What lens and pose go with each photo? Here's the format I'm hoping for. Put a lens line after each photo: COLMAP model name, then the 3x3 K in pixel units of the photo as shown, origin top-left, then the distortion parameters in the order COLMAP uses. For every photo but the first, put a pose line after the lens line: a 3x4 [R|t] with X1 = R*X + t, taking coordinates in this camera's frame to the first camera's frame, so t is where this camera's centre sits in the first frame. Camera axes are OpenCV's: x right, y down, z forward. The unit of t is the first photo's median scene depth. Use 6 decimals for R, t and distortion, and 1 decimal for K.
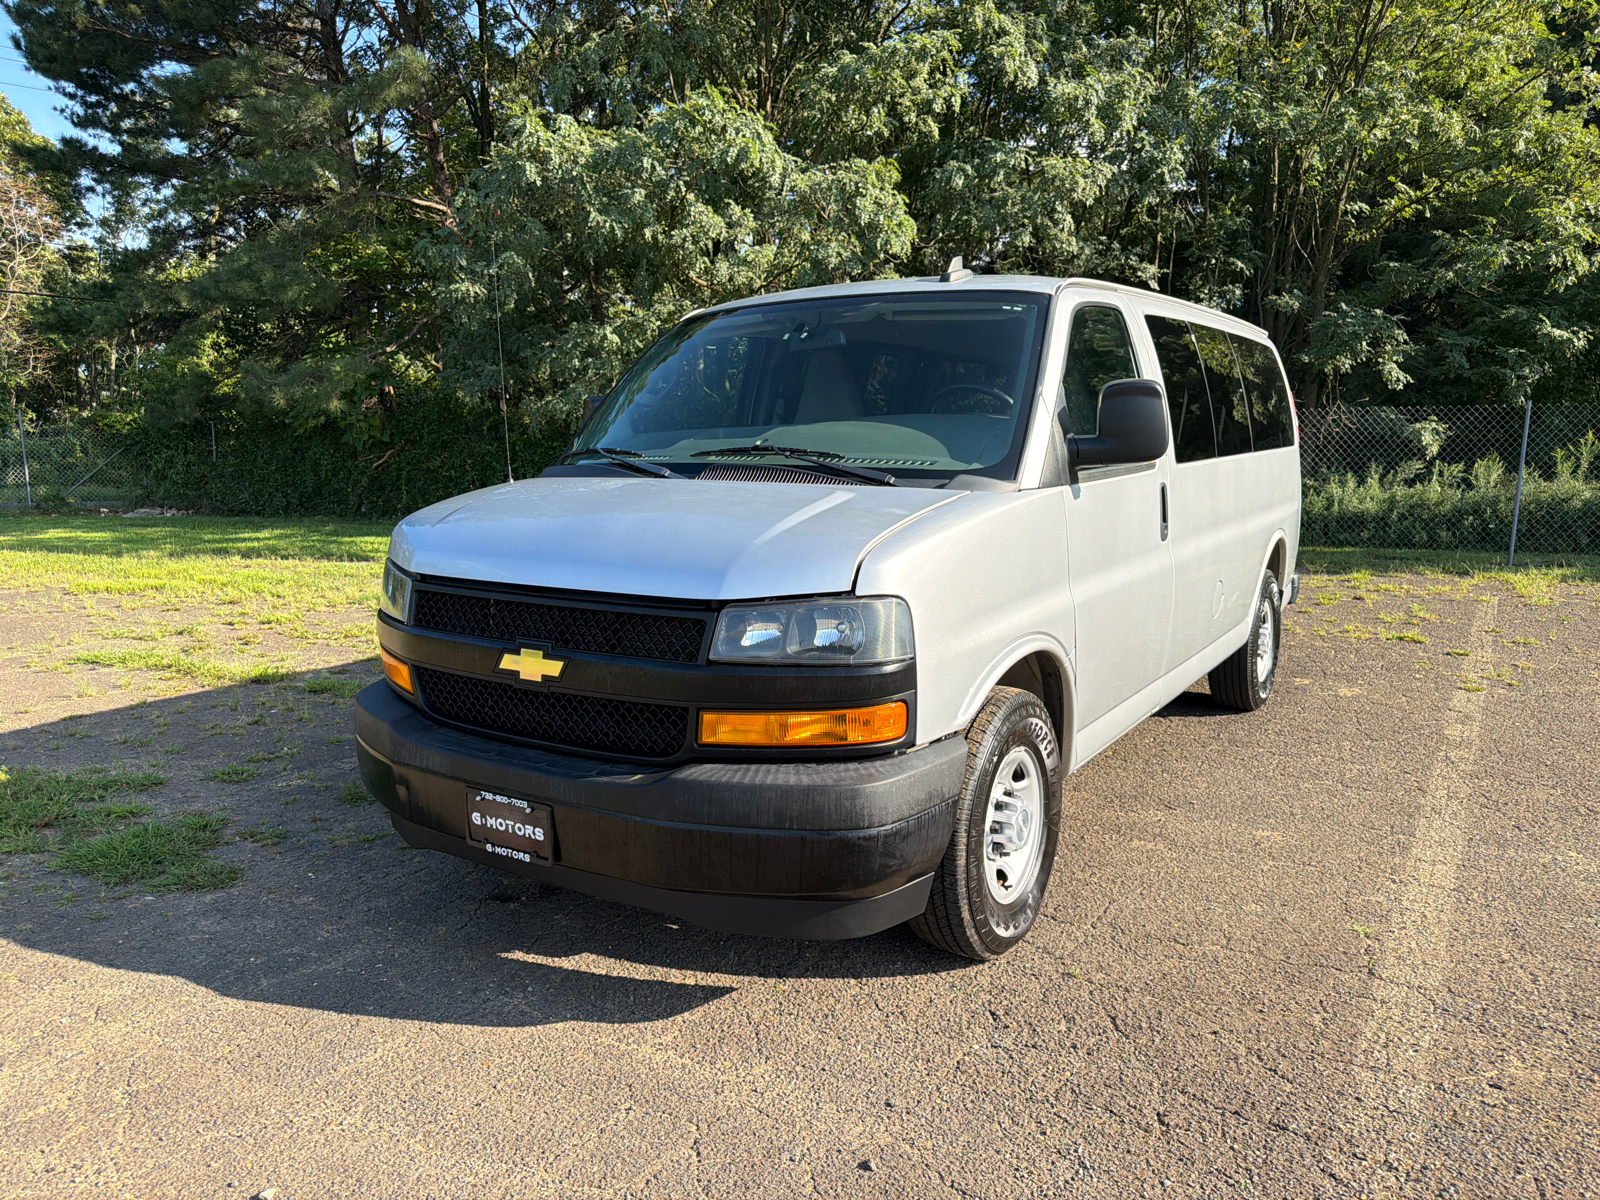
lens RADIAL K [[1160.6, 0, 783.7], [0, 1160.6, 594.7], [0, 0, 1]] dist [0.041453, -0.058030]
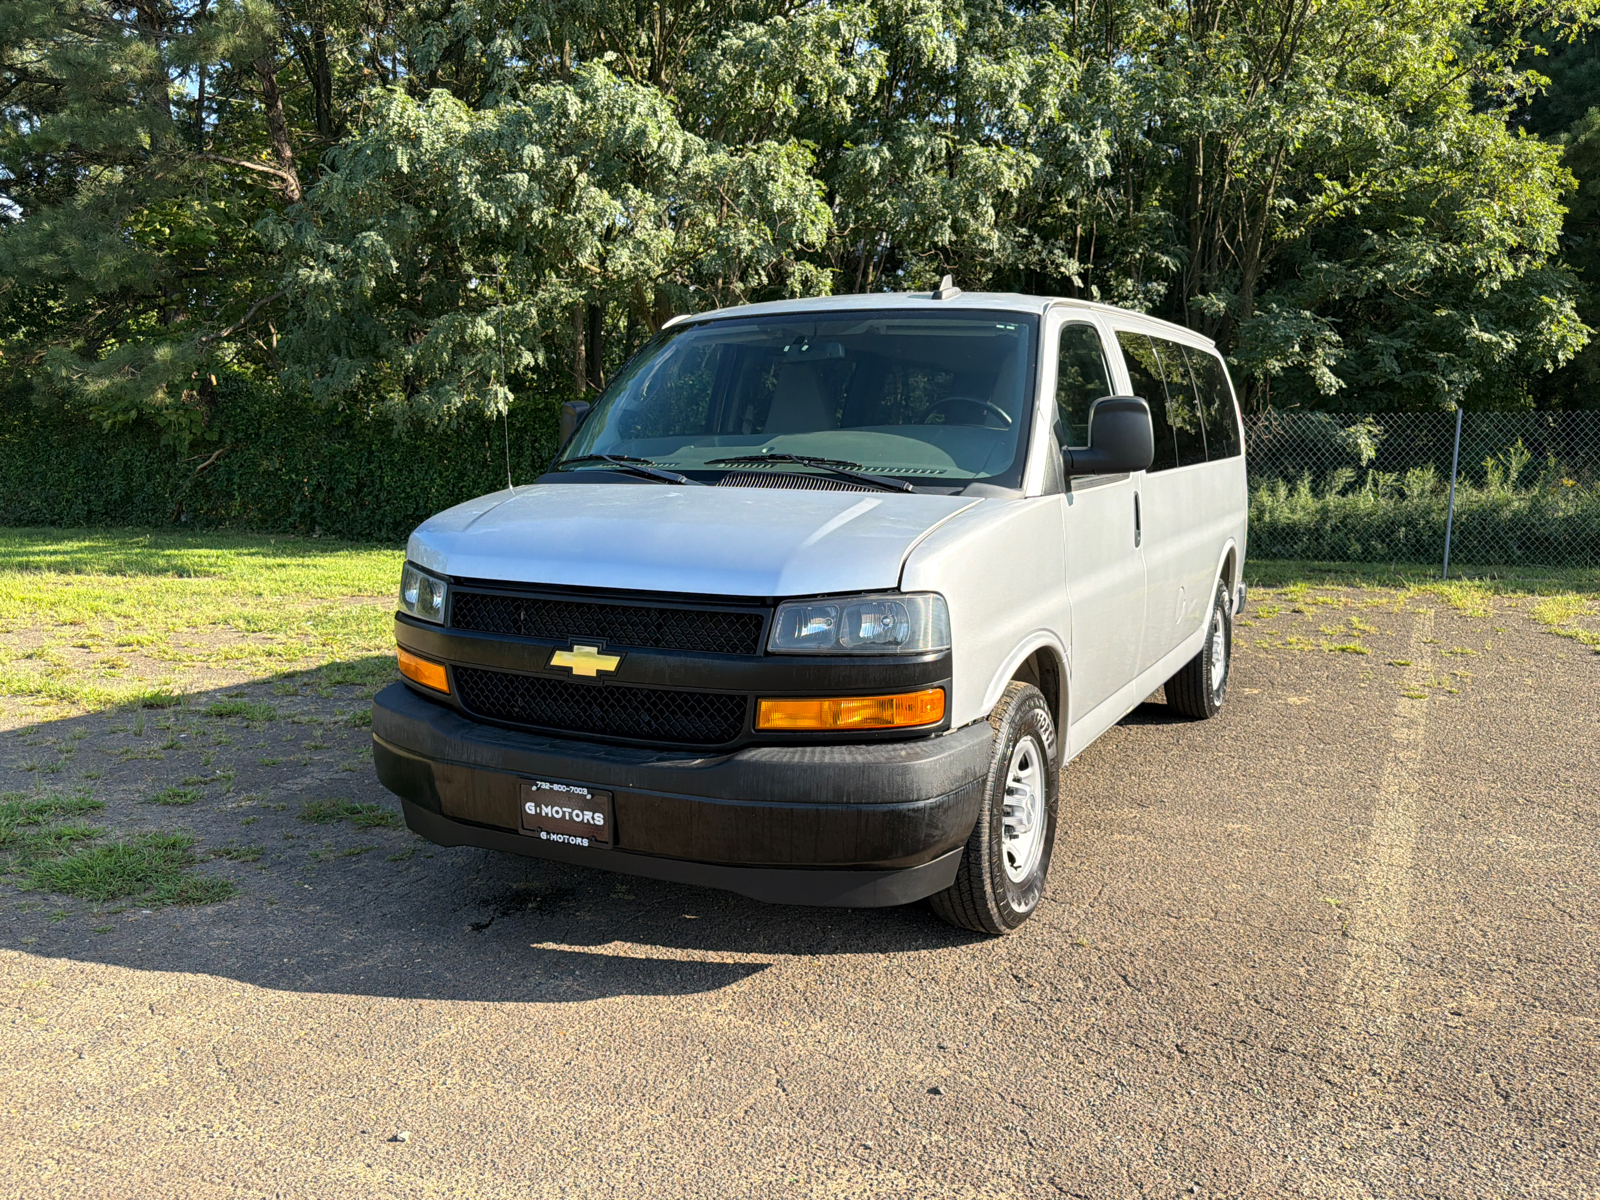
lens RADIAL K [[1318.4, 0, 789.4], [0, 1318.4, 591.3], [0, 0, 1]] dist [0.097549, -0.192304]
pose [[0.994740, -0.003984, 0.102356, -0.134684], [0.006026, 0.999789, -0.019648, 0.018987], [-0.102256, 0.020162, 0.994554, -0.189450]]
